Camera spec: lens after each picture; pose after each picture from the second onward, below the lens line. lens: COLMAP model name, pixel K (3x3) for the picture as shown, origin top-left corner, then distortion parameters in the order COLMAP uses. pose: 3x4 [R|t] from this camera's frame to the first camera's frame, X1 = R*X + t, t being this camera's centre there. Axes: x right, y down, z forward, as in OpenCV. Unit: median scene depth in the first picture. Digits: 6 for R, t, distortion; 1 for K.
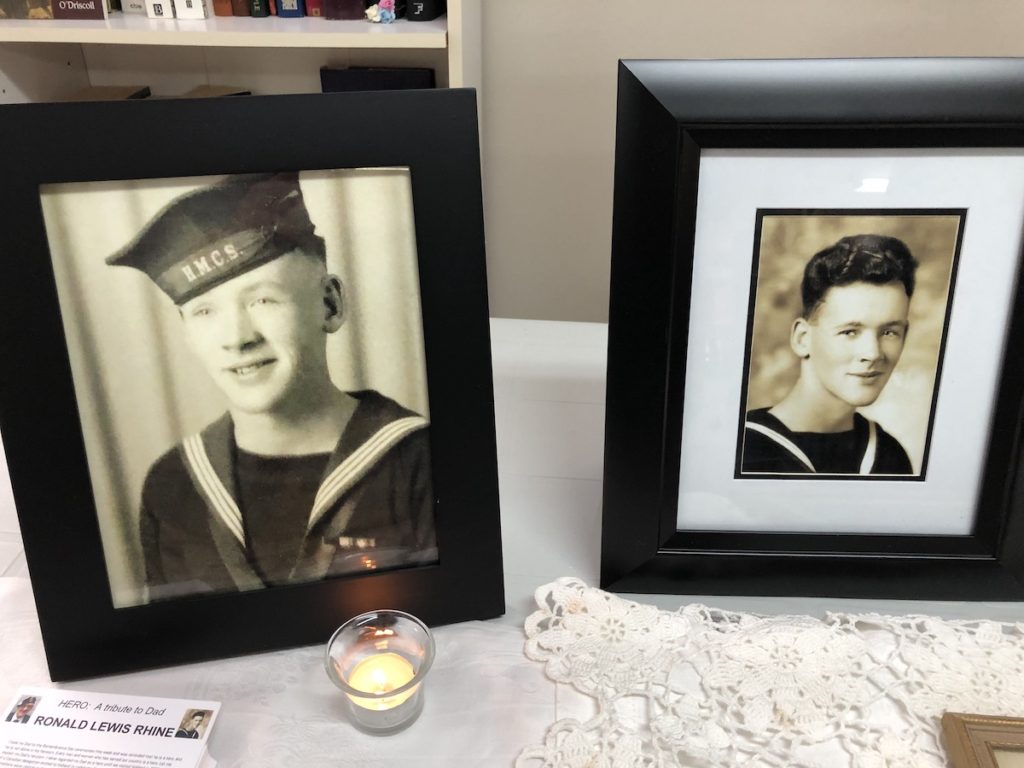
lens RADIAL K [[842.9, 0, 515.8], [0, 842.9, 385.3], [0, 0, 1]] dist [0.038556, -0.045276]
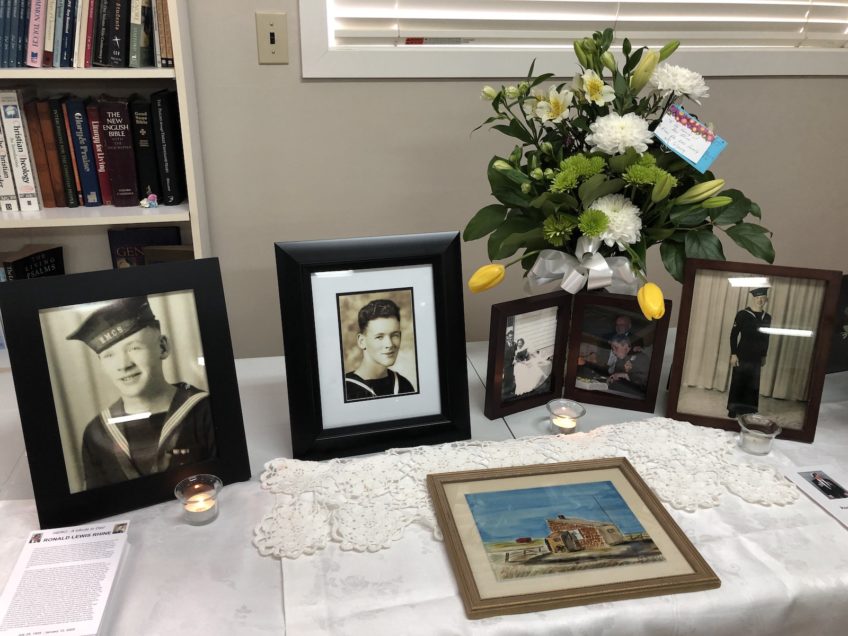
lens RADIAL K [[698.0, 0, 419.2], [0, 698.0, 317.1], [0, 0, 1]] dist [0.038556, -0.045276]
pose [[0.962018, -0.096377, 0.255407, -0.019667], [0.137973, 0.978969, -0.150279, 0.211786], [-0.235552, 0.179810, 0.955083, -1.050965]]
